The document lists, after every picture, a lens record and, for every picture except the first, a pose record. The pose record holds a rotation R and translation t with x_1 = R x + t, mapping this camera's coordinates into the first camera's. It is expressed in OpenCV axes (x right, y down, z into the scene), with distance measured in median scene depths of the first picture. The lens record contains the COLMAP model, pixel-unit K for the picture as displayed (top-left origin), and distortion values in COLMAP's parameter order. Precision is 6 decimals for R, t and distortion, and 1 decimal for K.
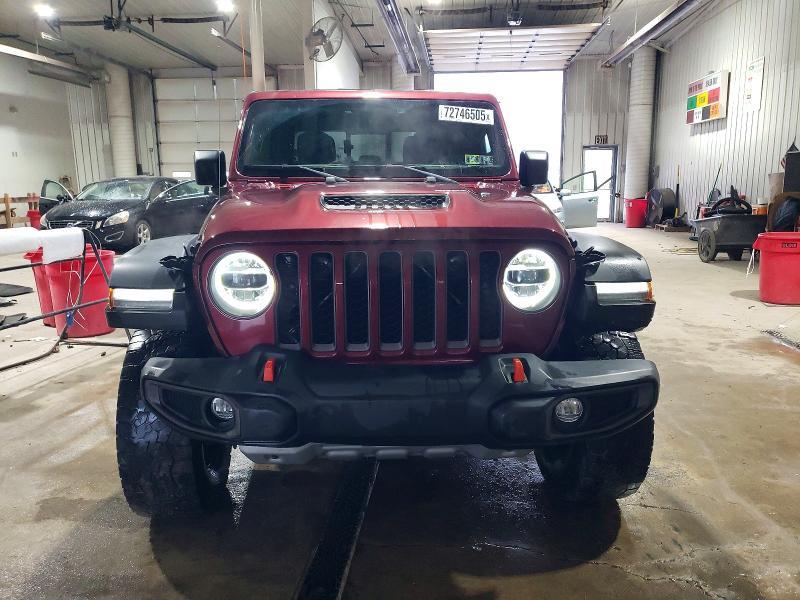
lens RADIAL K [[619.1, 0, 398.6], [0, 619.1, 300.3], [0, 0, 1]] dist [0.008608, 0.005689]
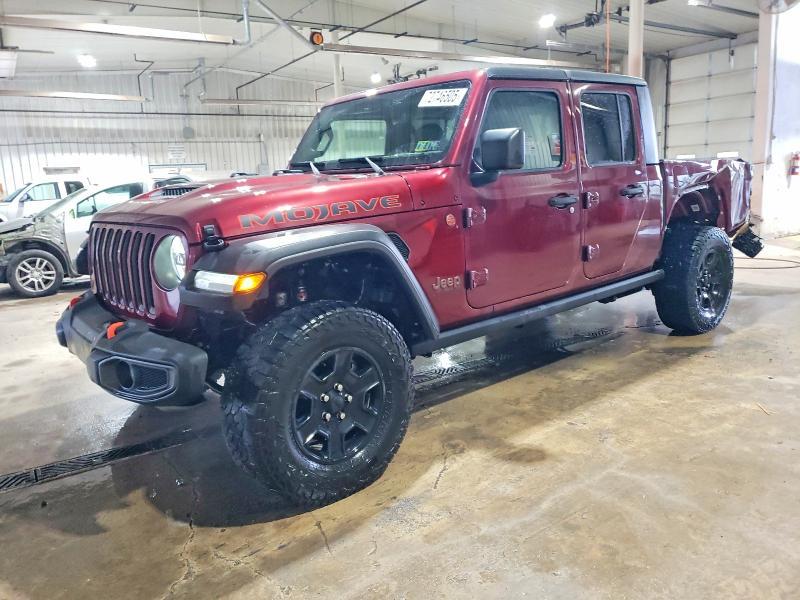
lens RADIAL K [[619.1, 0, 399.5], [0, 619.1, 298.4], [0, 0, 1]] dist [0.008608, 0.005689]
pose [[0.614281, 0.126813, -0.778831, 0.217147], [-0.109133, 0.991170, 0.075312, -0.015678], [0.781504, 0.038734, 0.622697, 0.096130]]
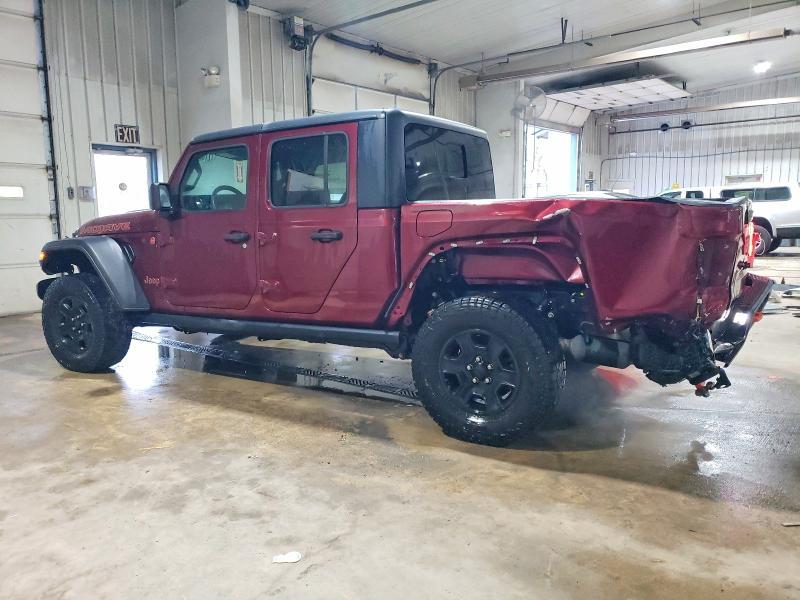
lens RADIAL K [[619.1, 0, 400.0], [0, 619.1, 300.7], [0, 0, 1]] dist [0.008608, 0.005689]
pose [[-0.551180, 0.137800, -0.822929, 0.264659], [-0.133329, 0.959050, 0.249894, -0.102854], [0.823665, 0.247457, -0.510237, 0.549410]]
